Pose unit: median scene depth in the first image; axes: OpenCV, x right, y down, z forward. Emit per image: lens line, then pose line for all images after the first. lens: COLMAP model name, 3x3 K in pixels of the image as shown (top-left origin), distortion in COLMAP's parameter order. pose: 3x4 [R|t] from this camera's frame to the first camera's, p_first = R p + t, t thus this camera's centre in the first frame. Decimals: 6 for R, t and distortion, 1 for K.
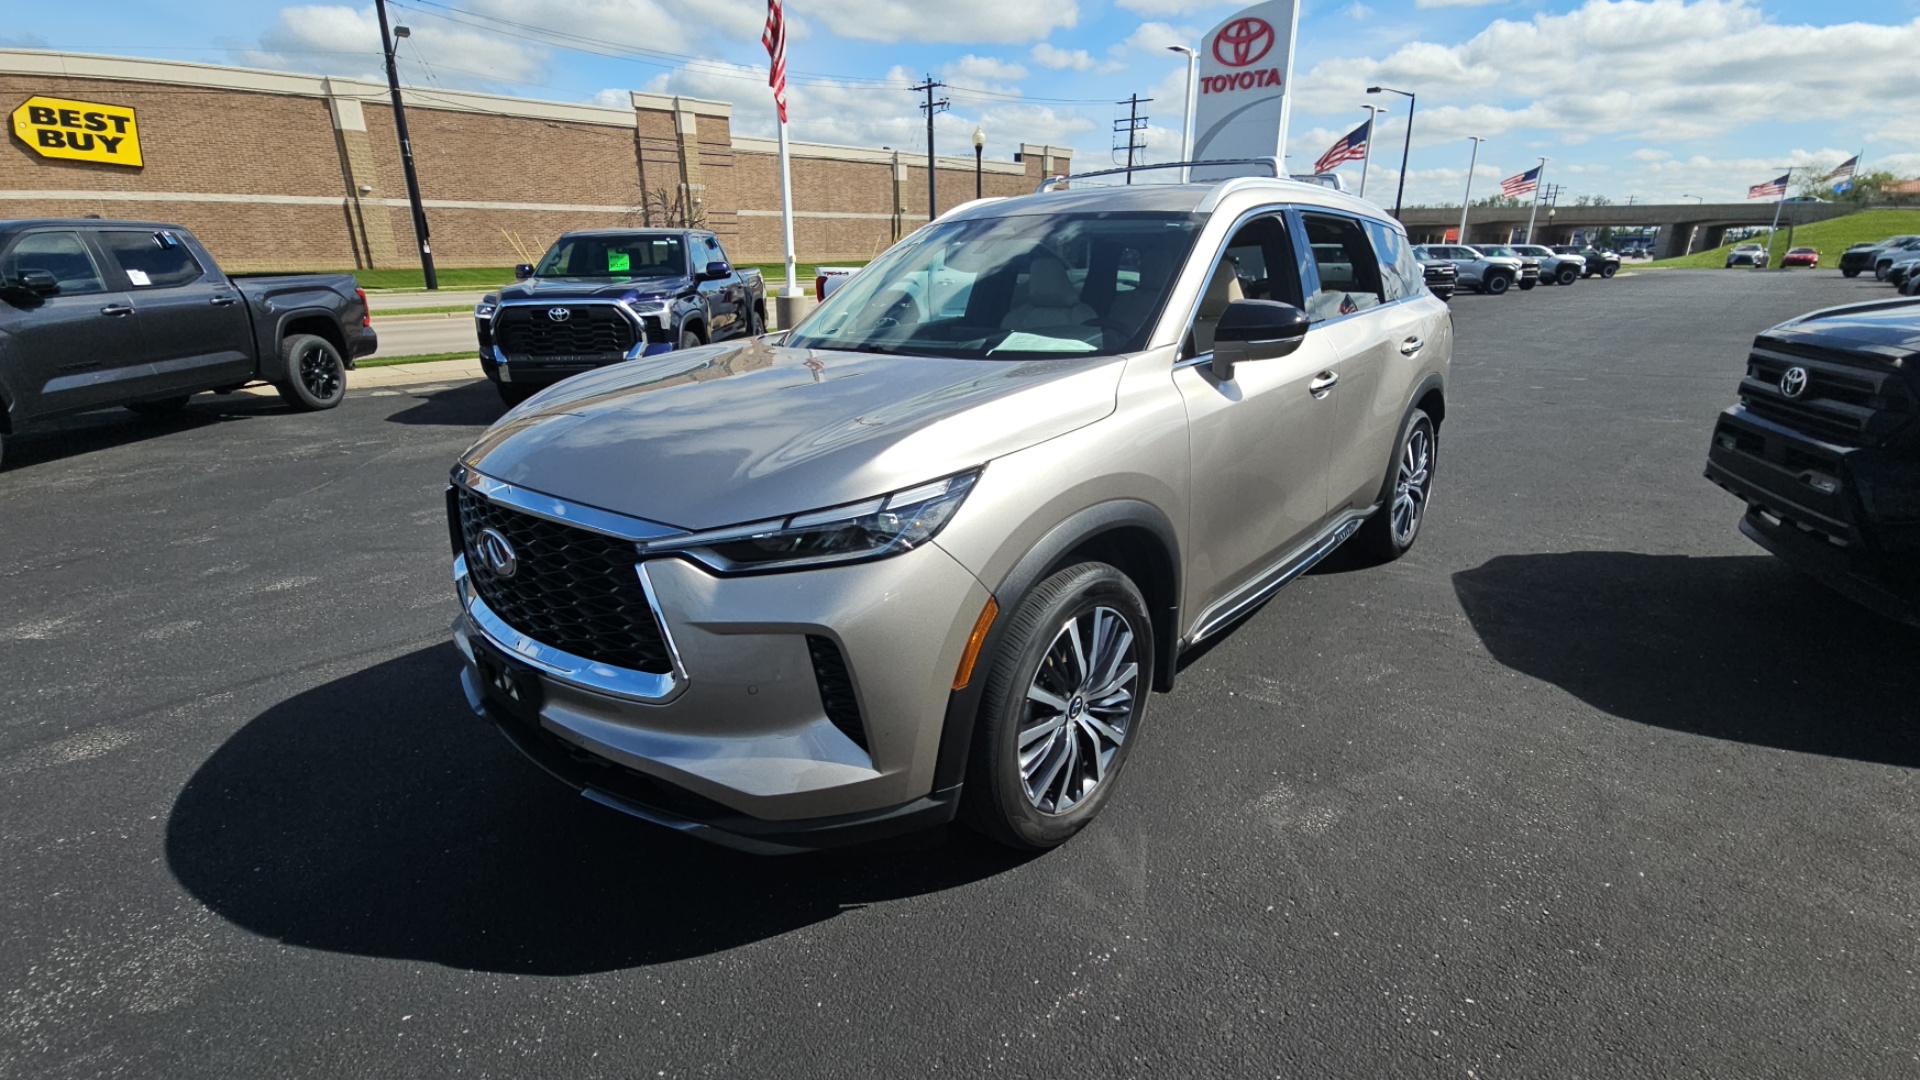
lens RADIAL K [[860.8, 0, 981.5], [0, 860.8, 543.8], [0, 0, 1]] dist [0.009446, -0.008017]
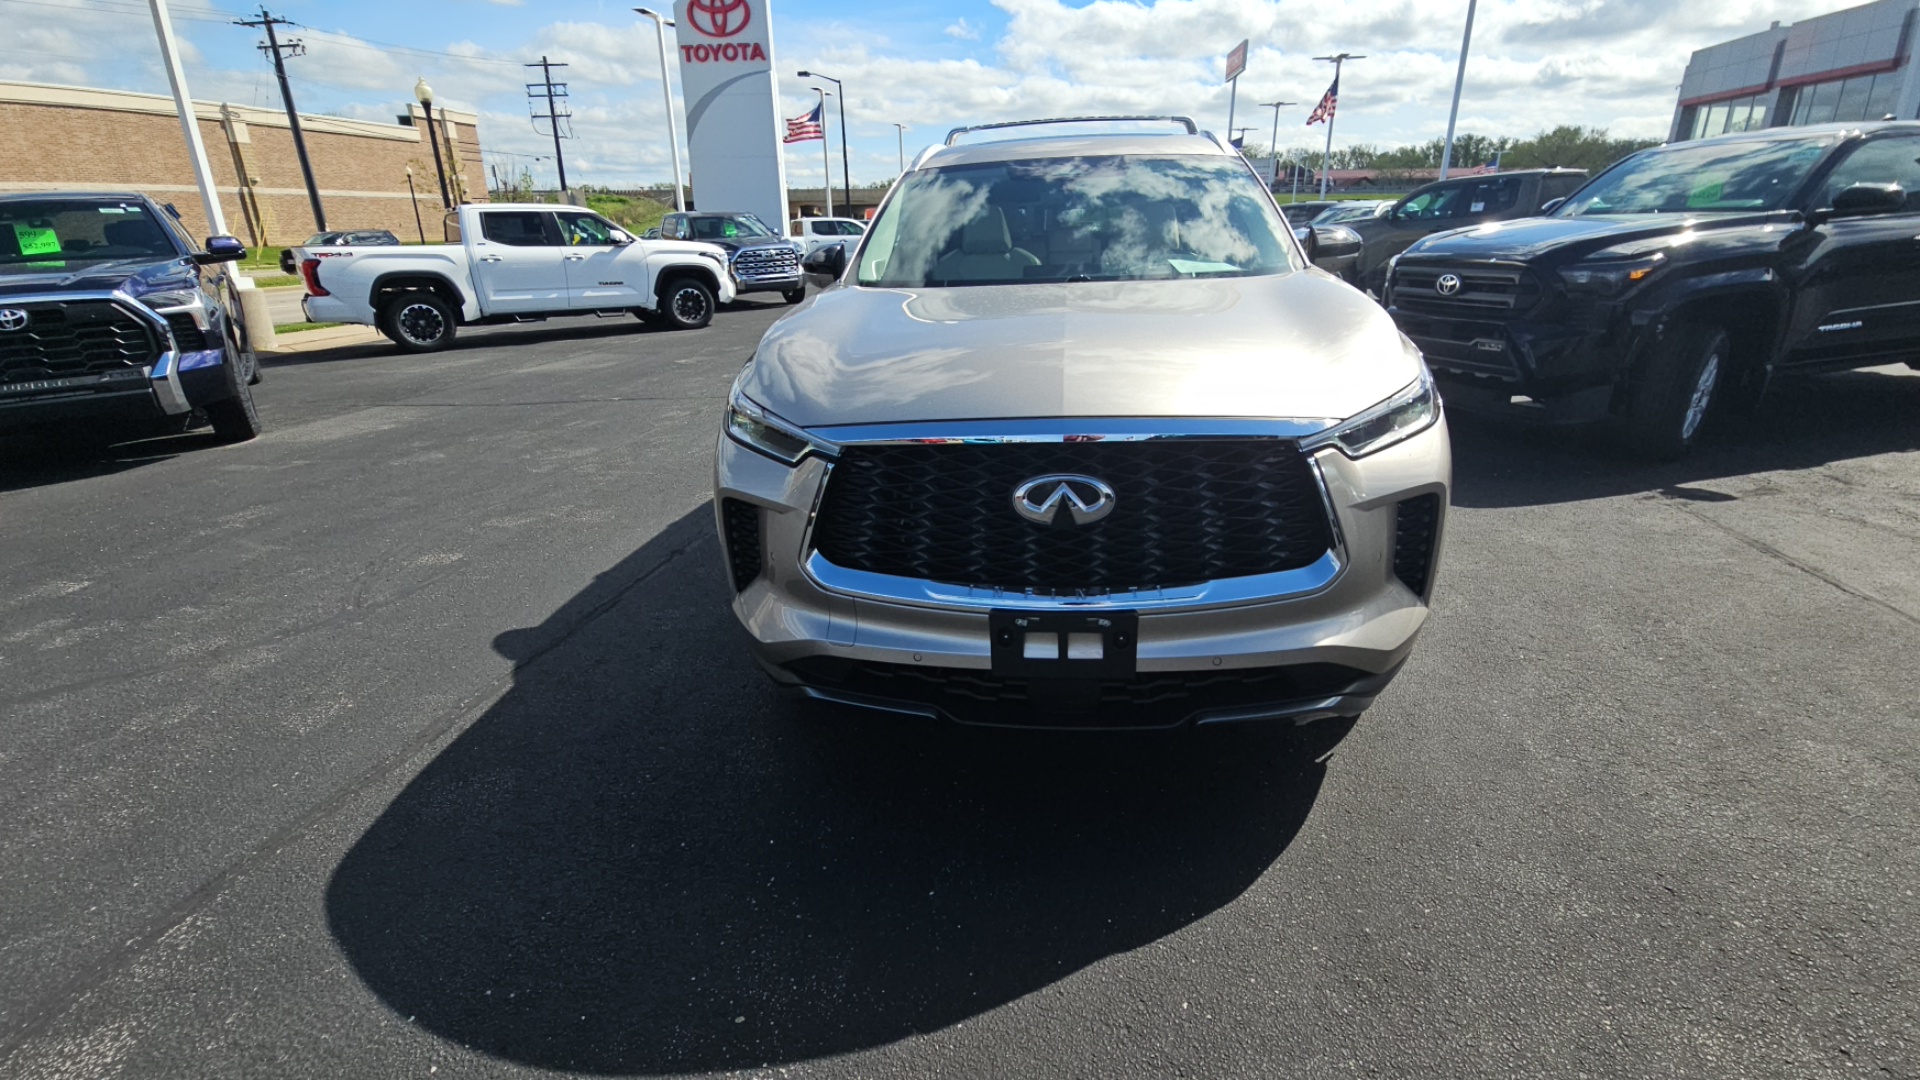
lens RADIAL K [[869.5, 0, 972.4], [0, 869.5, 540.8], [0, 0, 1]] dist [0.012436, -0.007890]
pose [[0.822957, -0.204046, 0.530195, -0.230385], [0.197060, 0.977856, 0.070458, -0.006581], [-0.532831, 0.046497, 0.844943, 0.060859]]
